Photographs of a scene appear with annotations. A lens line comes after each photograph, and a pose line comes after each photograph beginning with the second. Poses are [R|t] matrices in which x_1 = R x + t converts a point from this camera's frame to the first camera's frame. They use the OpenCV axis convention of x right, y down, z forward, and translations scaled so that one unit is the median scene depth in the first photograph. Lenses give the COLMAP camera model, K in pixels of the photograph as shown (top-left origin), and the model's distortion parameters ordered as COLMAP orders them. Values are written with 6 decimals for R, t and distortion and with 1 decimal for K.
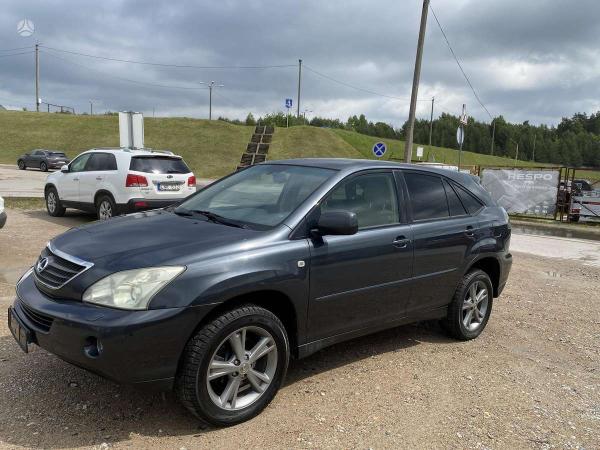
lens RADIAL K [[494.2, 0, 300.4], [0, 494.2, 242.7], [0, 0, 1]] dist [0.034002, -0.011068]
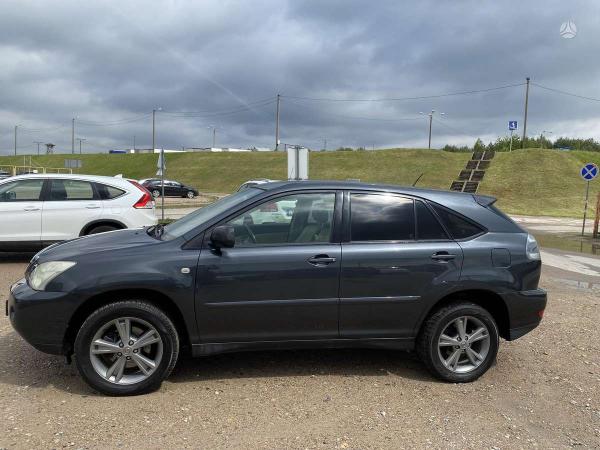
lens RADIAL K [[504.4, 0, 300.0], [0, 504.4, 225.0], [0, 0, 1]] dist [0.024816, -0.006709]
pose [[0.860388, 0.018663, -0.509298, 0.243604], [-0.067900, 0.994618, -0.078259, 0.003154], [0.505096, 0.101914, 0.857025, 0.029162]]
